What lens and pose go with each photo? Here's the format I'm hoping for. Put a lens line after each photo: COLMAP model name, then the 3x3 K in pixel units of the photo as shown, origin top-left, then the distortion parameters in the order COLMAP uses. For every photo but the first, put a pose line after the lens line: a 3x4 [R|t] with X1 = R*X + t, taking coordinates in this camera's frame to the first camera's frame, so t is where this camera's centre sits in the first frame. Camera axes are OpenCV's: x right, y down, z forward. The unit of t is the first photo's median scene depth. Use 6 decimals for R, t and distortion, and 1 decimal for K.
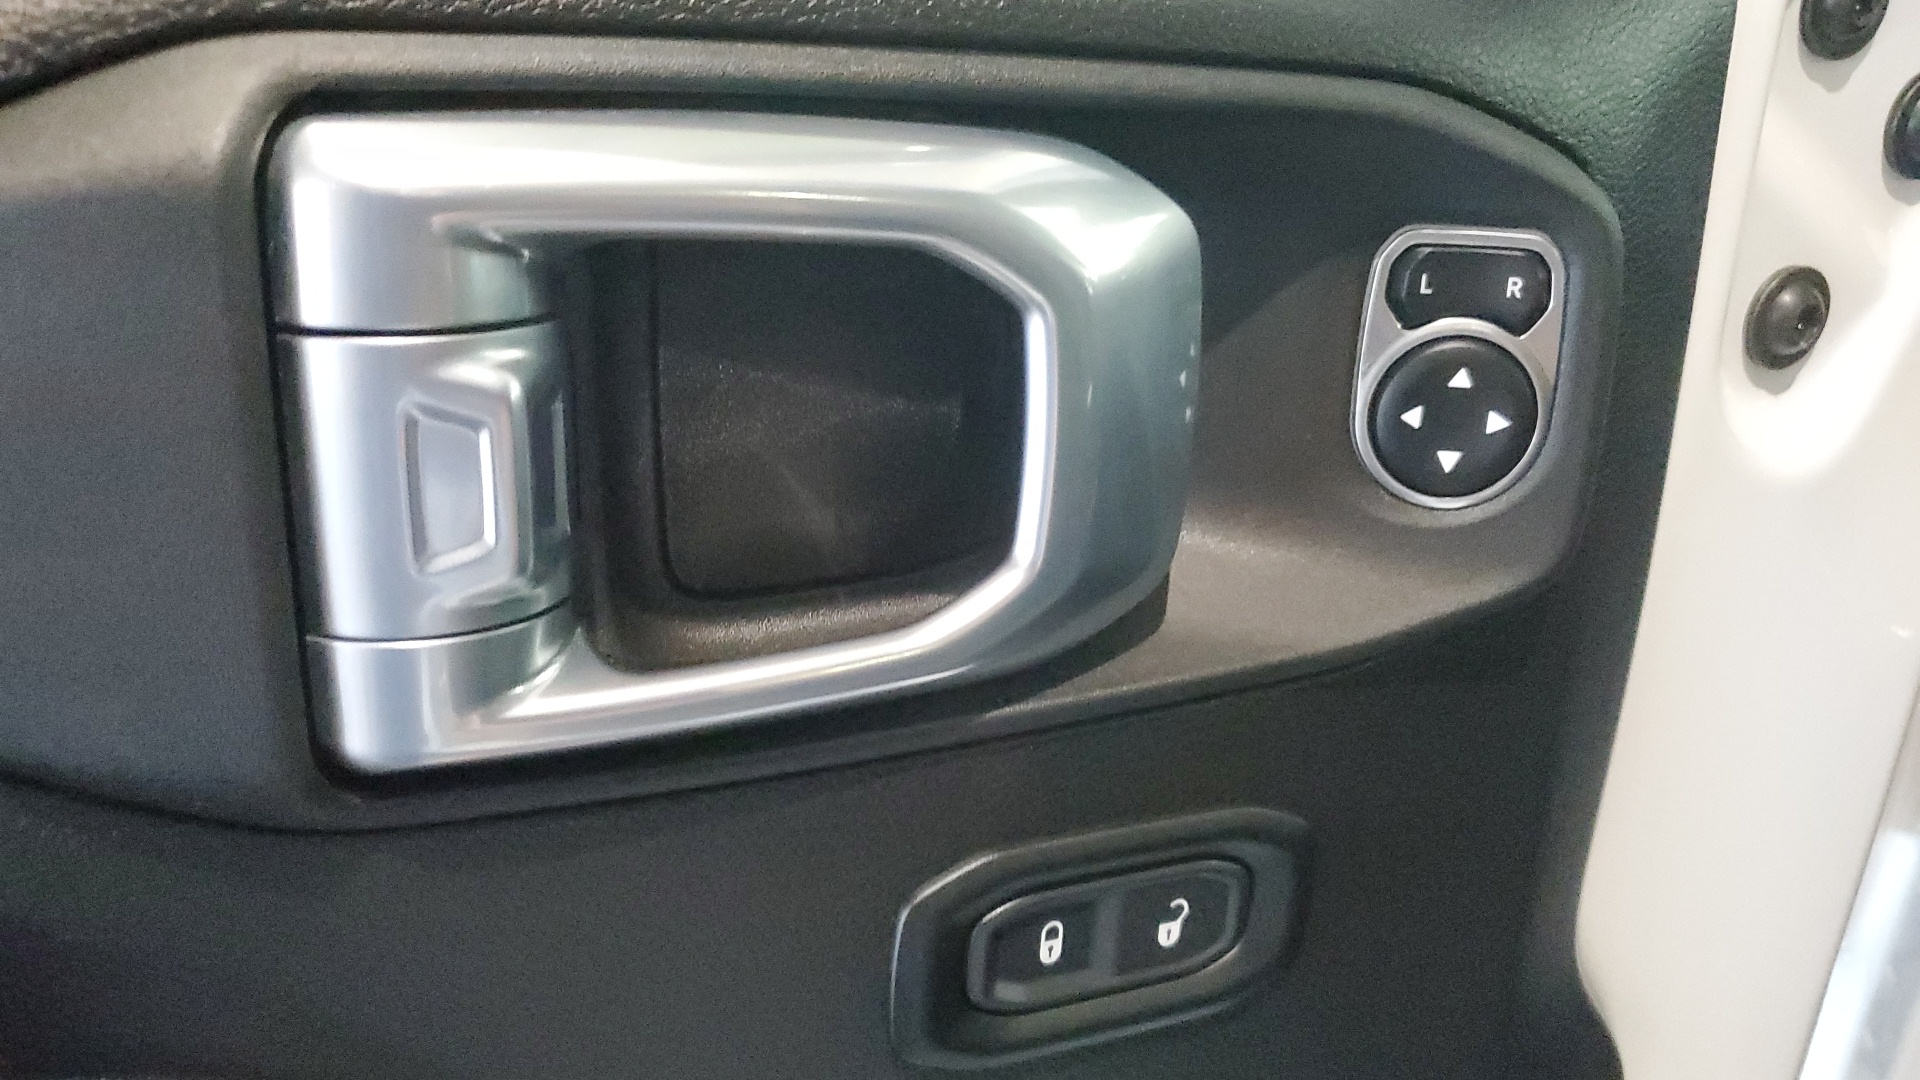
lens RADIAL K [[1518.4, 0, 945.8], [0, 1518.4, 538.0], [0, 0, 1]] dist [0.059137, -0.047300]
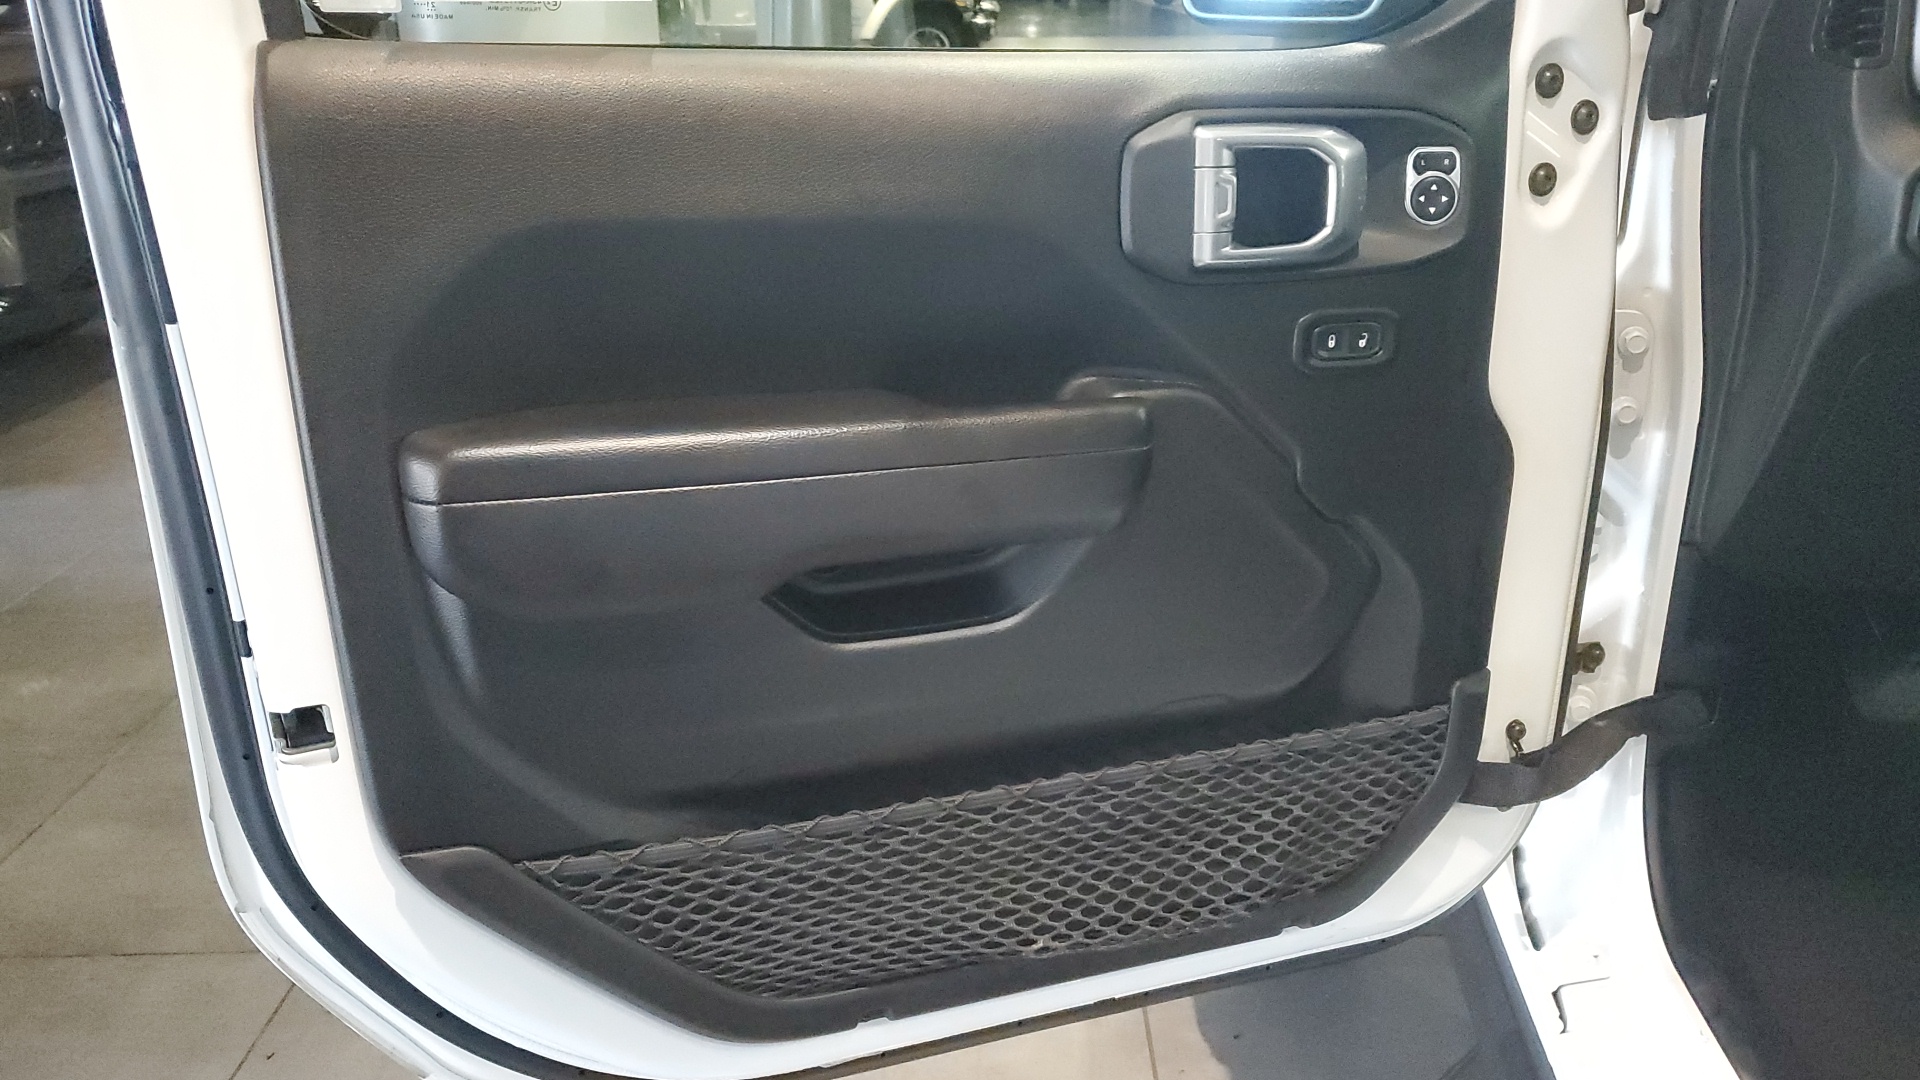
lens RADIAL K [[1518.4, 0, 985.5], [0, 1518.4, 570.3], [0, 0, 1]] dist [0.059137, -0.047300]
pose [[0.998640, -0.045720, -0.025072, -0.722929], [0.044924, 0.998495, -0.031455, 0.914677], [0.026472, 0.030285, 0.999191, -2.795415]]
